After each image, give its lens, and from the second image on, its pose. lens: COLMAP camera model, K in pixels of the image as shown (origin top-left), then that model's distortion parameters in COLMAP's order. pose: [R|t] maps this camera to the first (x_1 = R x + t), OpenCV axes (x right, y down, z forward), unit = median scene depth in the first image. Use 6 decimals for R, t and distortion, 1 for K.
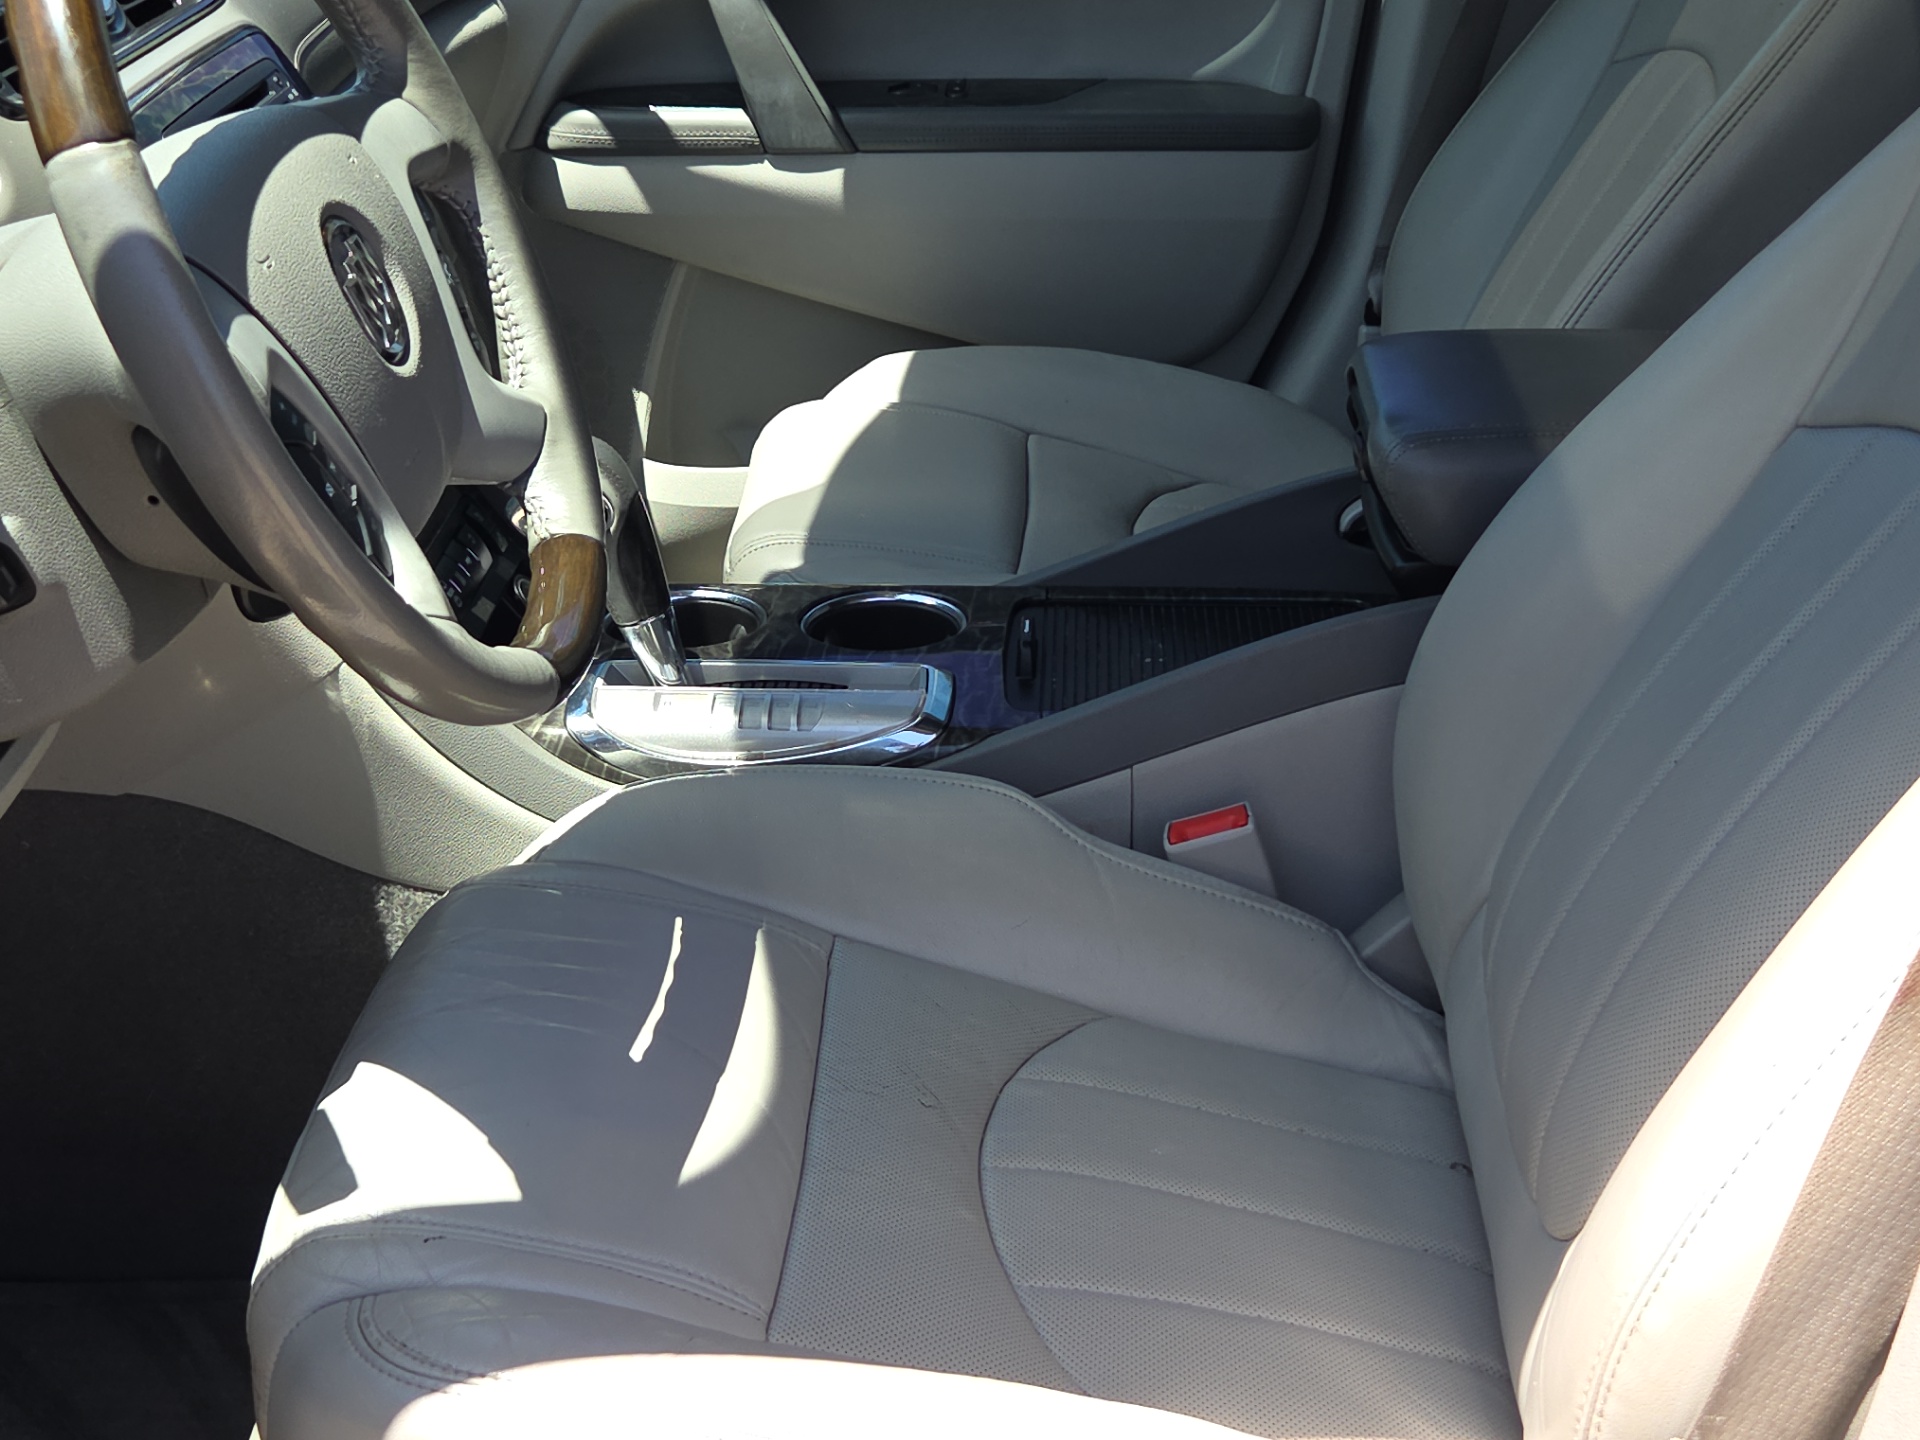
lens RADIAL K [[2657.2, 0, 972.5], [0, 2657.2, 716.7], [0, 0, 1]] dist [-0.000624, 0.000000]
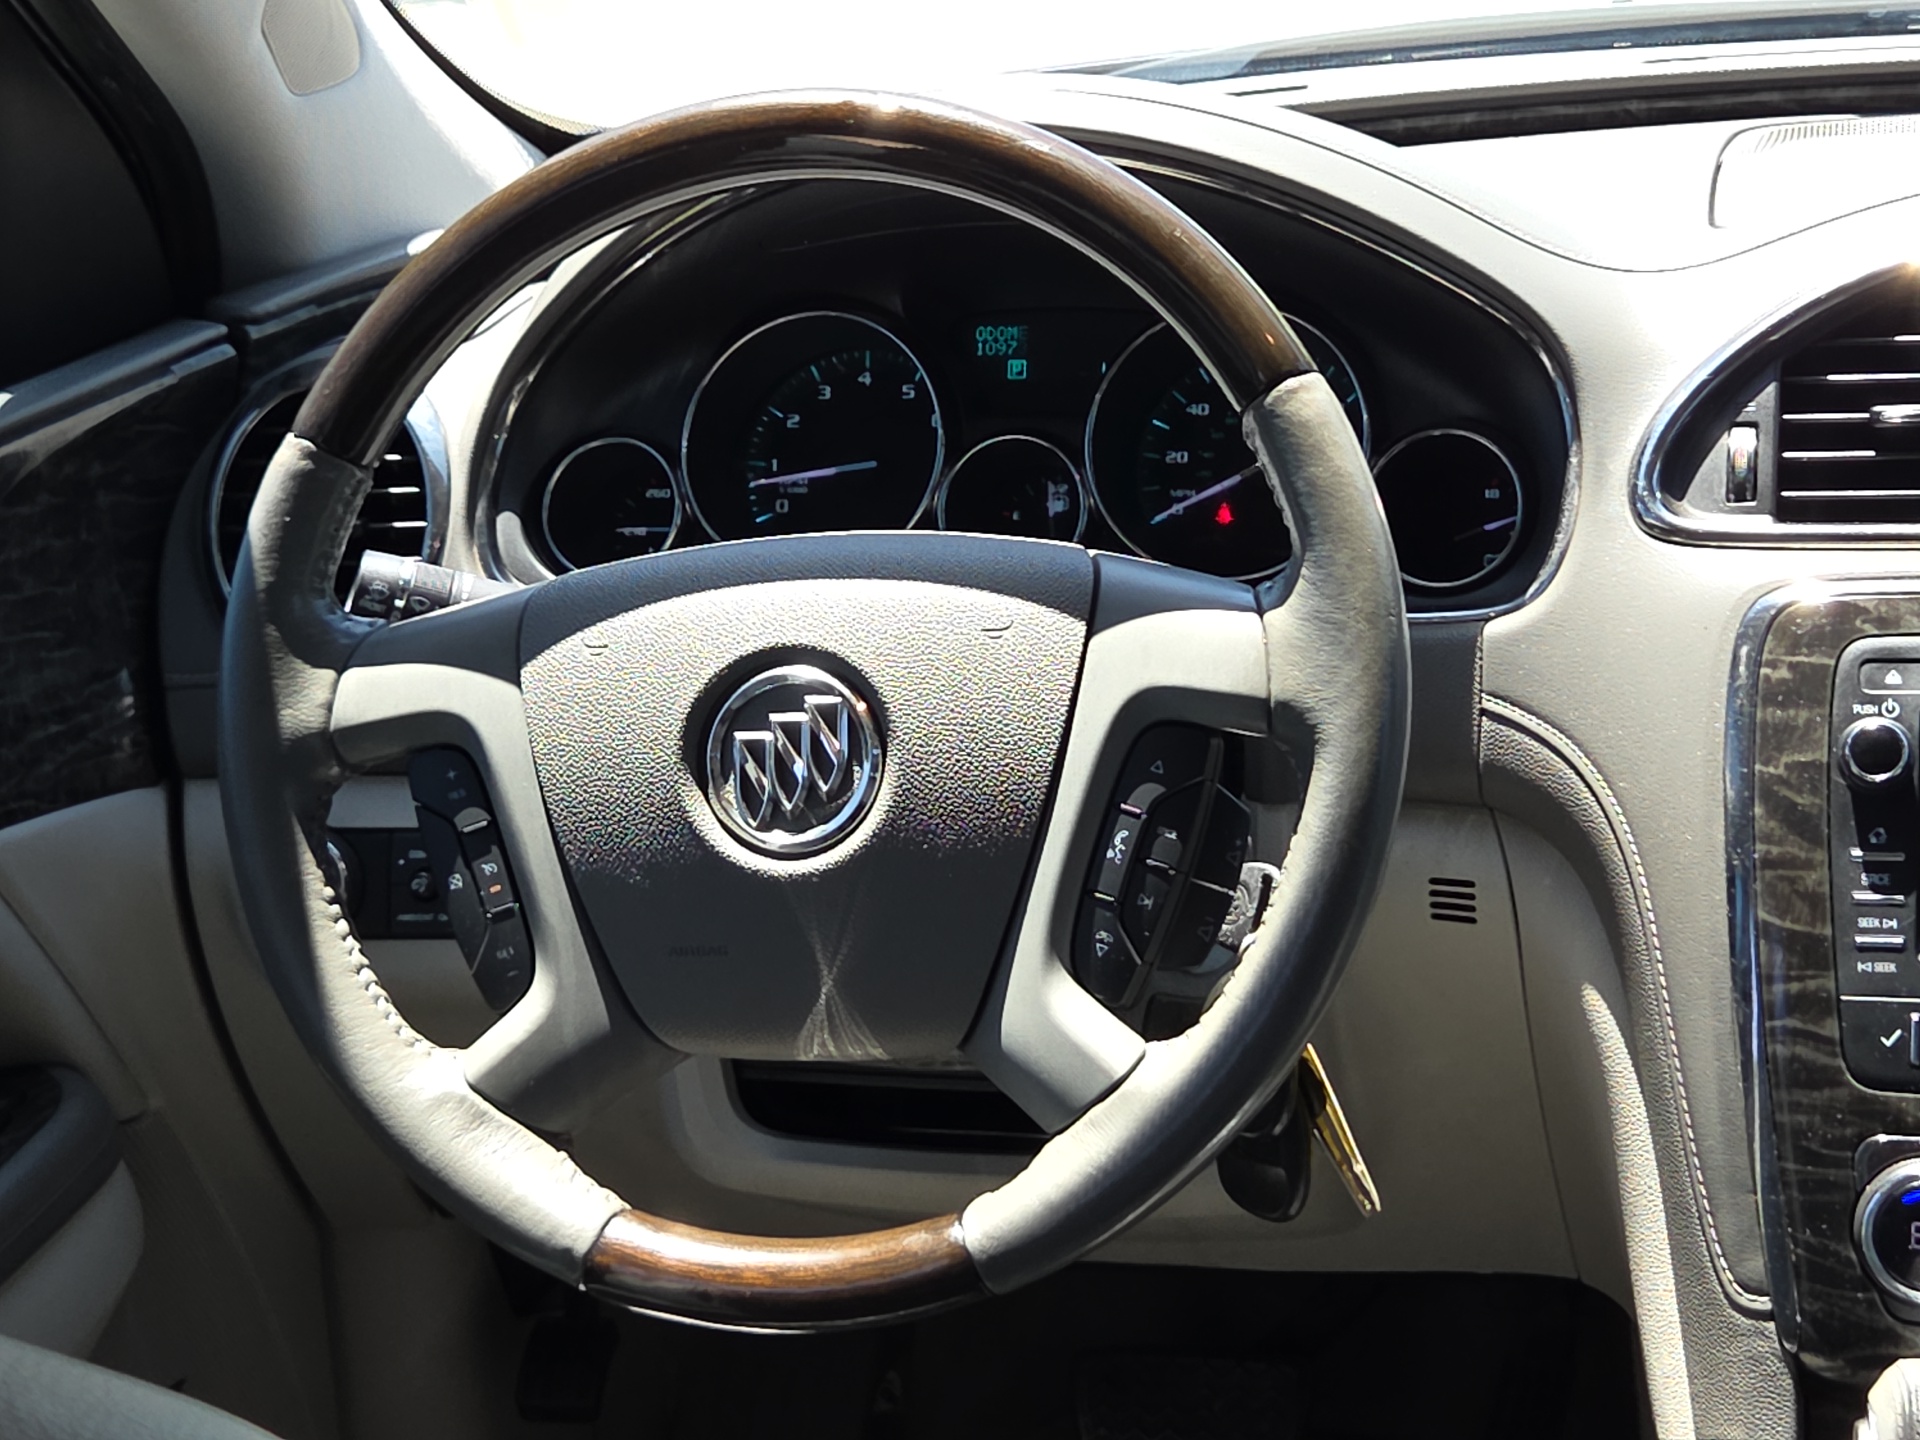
lens RADIAL K [[3606.5, 0, 949.0], [0, 3606.5, 672.1], [0, 0, 1]] dist [0.017608, 0.000000]
pose [[-0.219521, 0.305681, -0.926482, 0.596159], [-0.353379, 0.860247, 0.367558, -0.469178], [0.909359, 0.408086, -0.080821, 0.875352]]
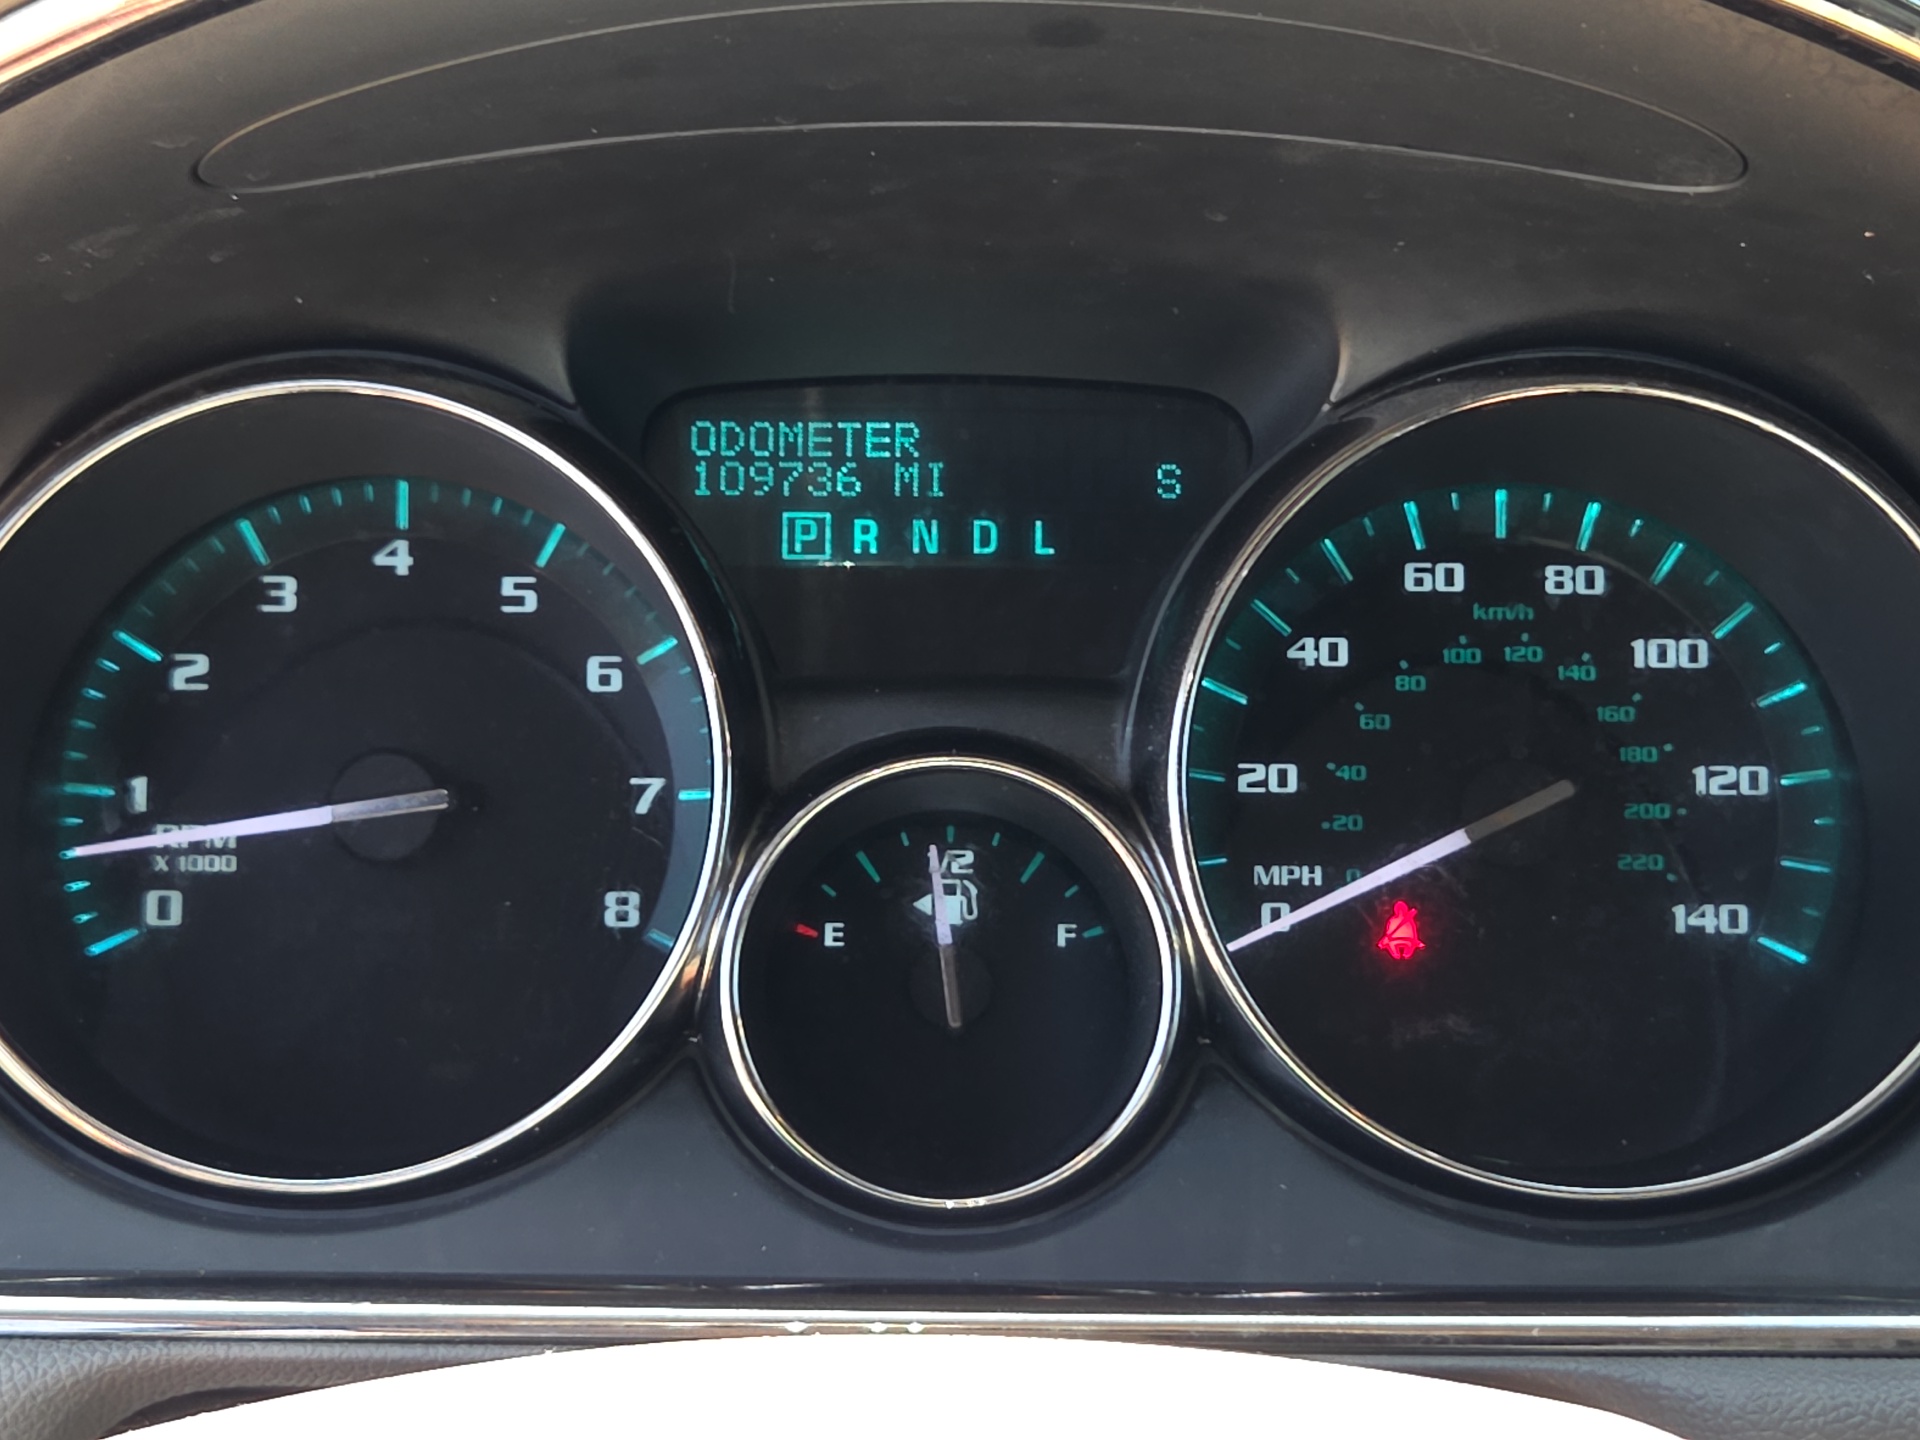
lens RADIAL K [[3503.5, 0, 974.5], [0, 3503.5, 707.0], [0, 0, 1]] dist [0.006206, 0.000000]
pose [[0.062428, 0.311965, -0.948041, -0.069767], [-0.436853, 0.862607, 0.255085, -0.244758], [0.897364, 0.398230, 0.190134, 0.715380]]
